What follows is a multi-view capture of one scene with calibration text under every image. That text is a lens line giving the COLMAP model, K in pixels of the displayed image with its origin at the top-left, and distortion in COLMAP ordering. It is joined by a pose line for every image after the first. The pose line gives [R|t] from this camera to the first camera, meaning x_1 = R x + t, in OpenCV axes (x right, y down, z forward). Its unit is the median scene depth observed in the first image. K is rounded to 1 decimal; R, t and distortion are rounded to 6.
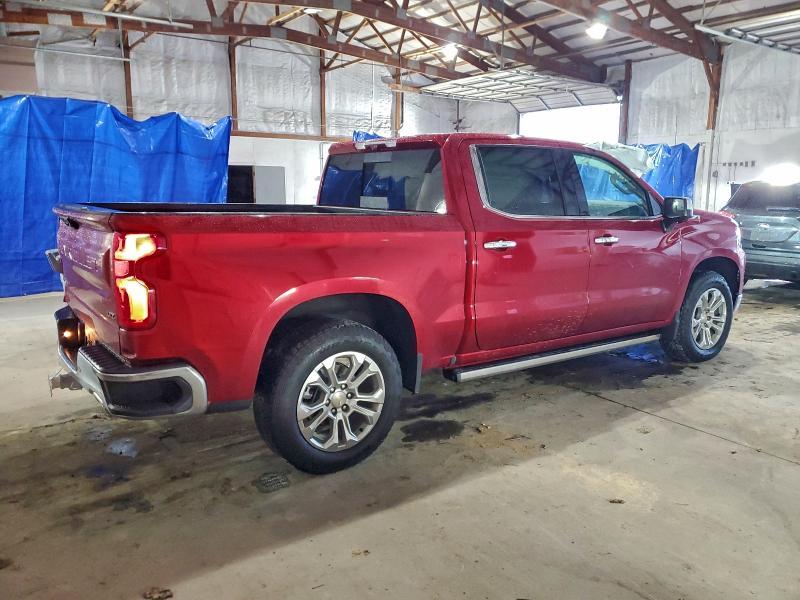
lens RADIAL K [[630.0, 0, 393.7], [0, 630.0, 299.1], [0, 0, 1]] dist [0.057272, -0.053440]
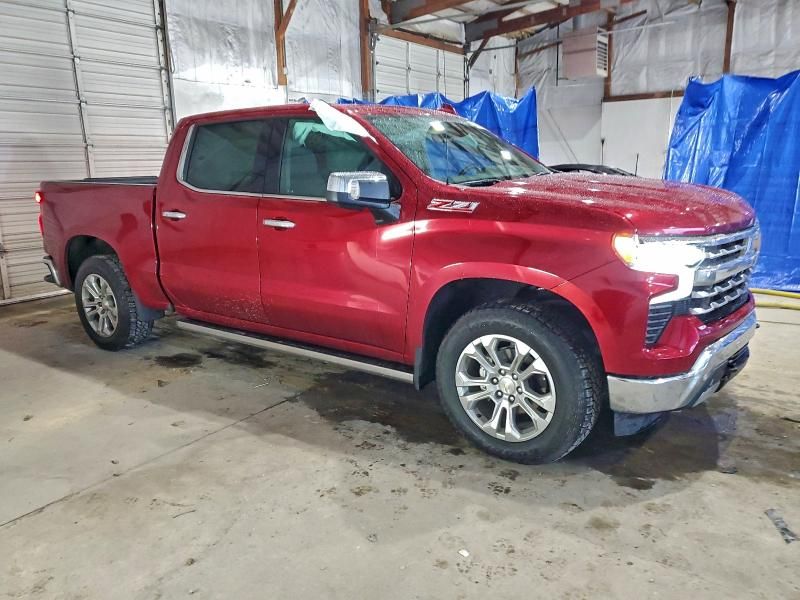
lens RADIAL K [[630.0, 0, 393.7], [0, 630.0, 299.1], [0, 0, 1]] dist [0.057272, -0.053440]
pose [[0.294641, 0.186328, -0.937267, 1.074766], [-0.138371, 0.978789, 0.151084, -0.127174], [0.945537, 0.085175, 0.314173, 0.802319]]
